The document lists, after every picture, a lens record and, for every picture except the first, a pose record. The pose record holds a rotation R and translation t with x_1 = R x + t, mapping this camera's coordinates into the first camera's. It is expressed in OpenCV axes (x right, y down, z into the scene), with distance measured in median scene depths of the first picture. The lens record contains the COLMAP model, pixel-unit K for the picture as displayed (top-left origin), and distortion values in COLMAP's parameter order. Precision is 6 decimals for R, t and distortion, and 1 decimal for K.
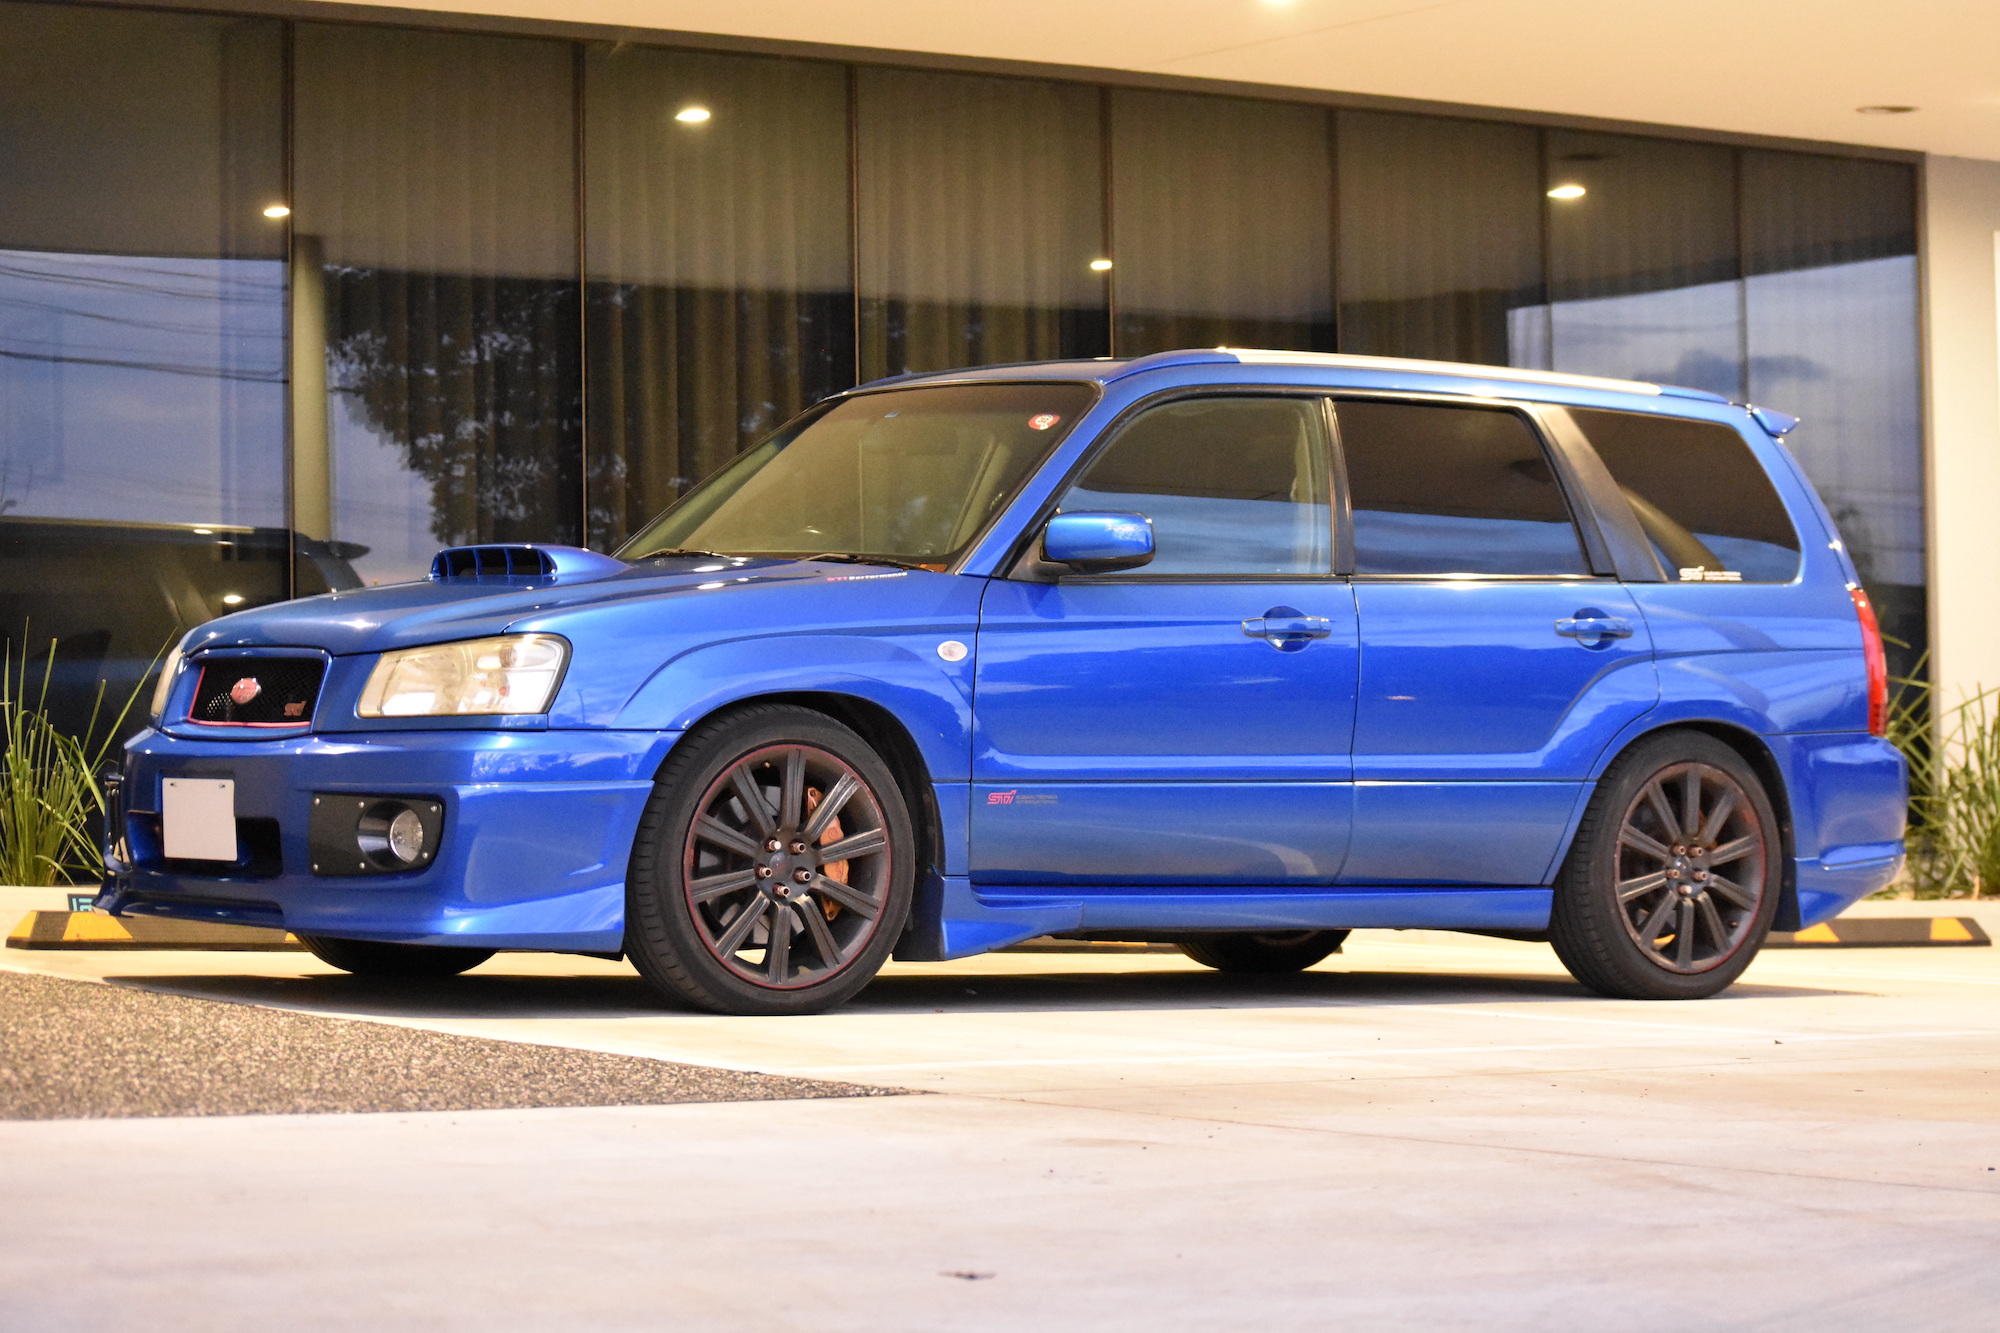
lens RADIAL K [[5005.0, 0, 1000.0], [0, 5005.0, 666.5], [0, 0, 1]] dist [-0.305491, 0.328732]
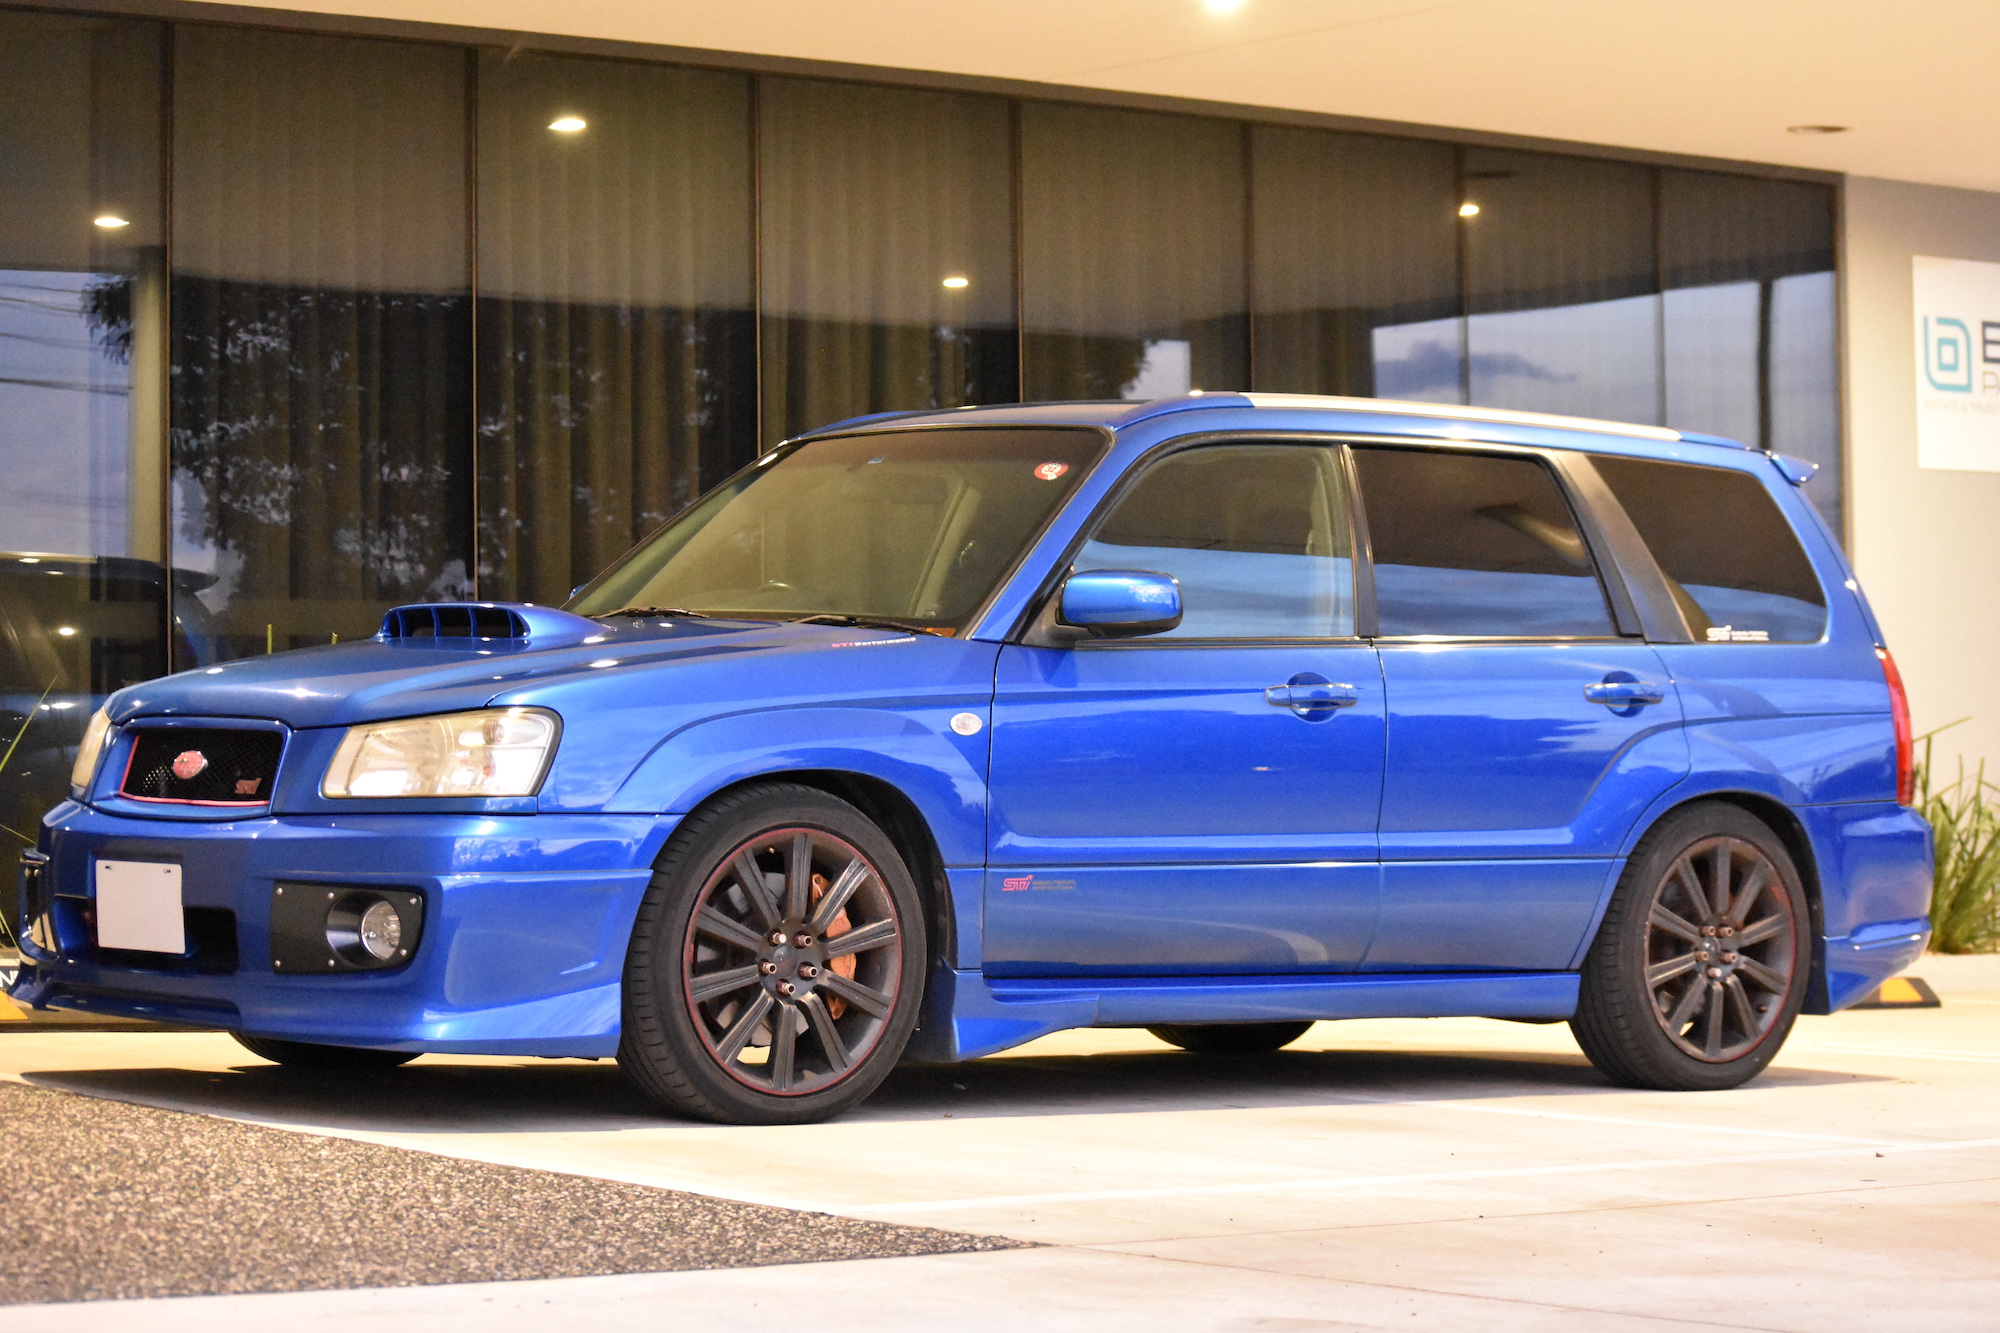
lens RADIAL K [[5005.0, 0, 1000.0], [0, 5005.0, 666.5], [0, 0, 1]] dist [-0.305491, 0.328732]
pose [[0.998374, 0.003866, 0.056872, -0.054282], [-0.003902, 0.999992, 0.000514, -0.013808], [-0.056869, -0.000735, 0.998381, 0.083759]]
